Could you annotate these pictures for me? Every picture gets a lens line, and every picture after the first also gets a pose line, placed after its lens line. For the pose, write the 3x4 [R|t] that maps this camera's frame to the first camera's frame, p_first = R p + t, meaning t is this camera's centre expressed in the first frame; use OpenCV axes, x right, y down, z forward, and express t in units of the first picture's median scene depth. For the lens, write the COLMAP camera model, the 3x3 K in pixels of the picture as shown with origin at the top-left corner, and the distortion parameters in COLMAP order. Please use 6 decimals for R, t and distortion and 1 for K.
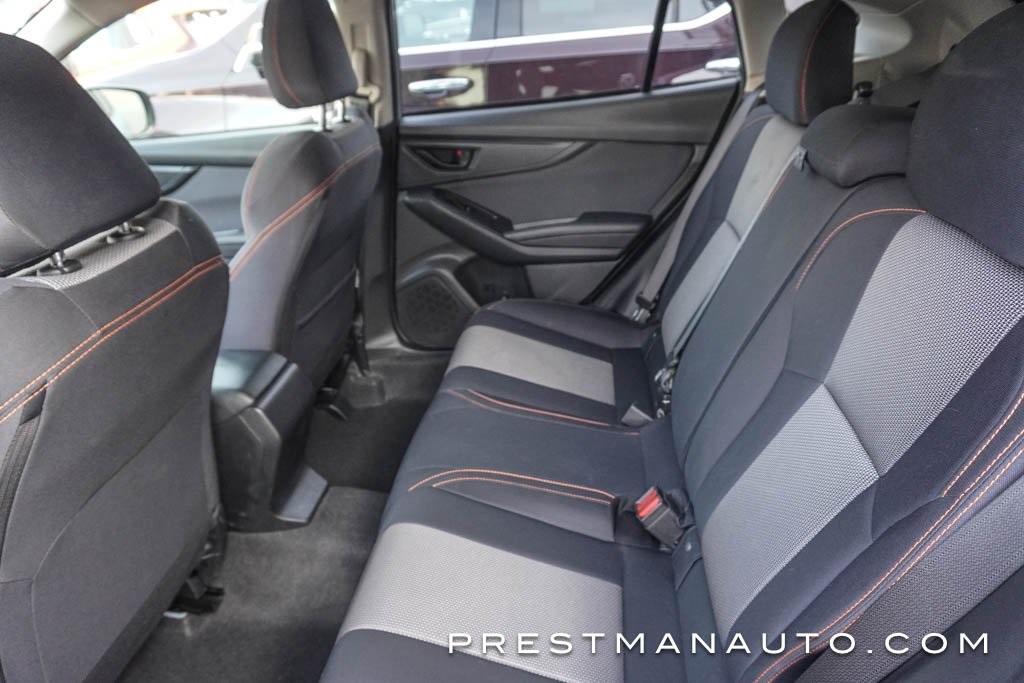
lens RADIAL K [[683.5, 0, 511.2], [0, 683.5, 343.3], [0, 0, 1]] dist [-0.028028, 0.013911]
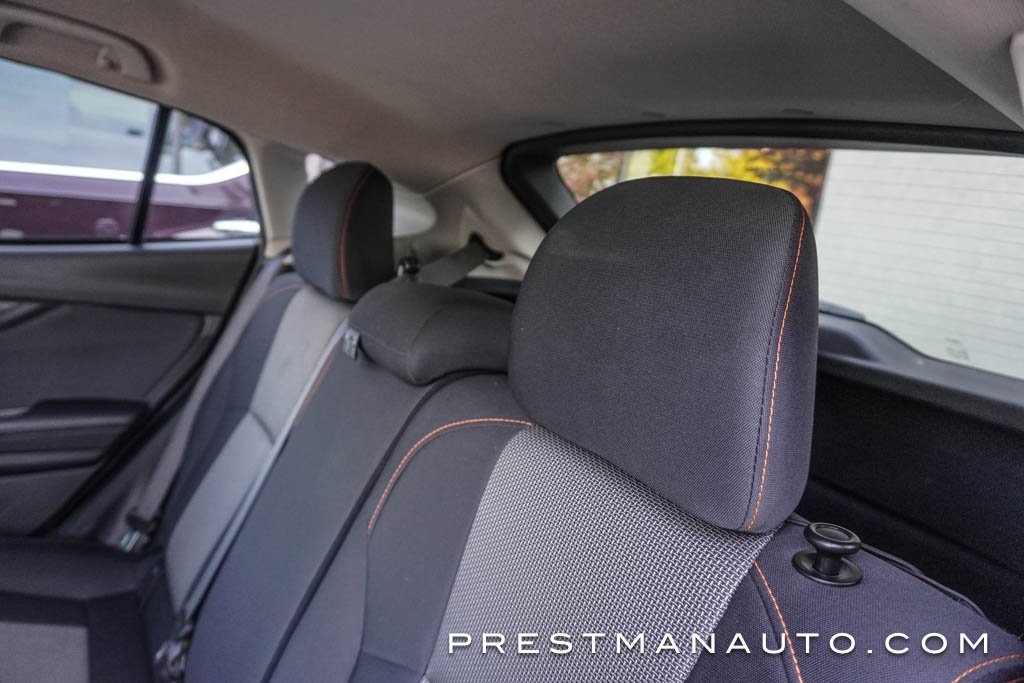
lens RADIAL K [[683.5, 0, 513.4], [0, 683.5, 343.1], [0, 0, 1]] dist [-0.028028, 0.013911]
pose [[0.774582, 0.022926, 0.632058, 0.050052], [0.125427, 0.973927, -0.189035, -0.066178], [-0.619912, 0.225700, 0.751511, 0.195258]]
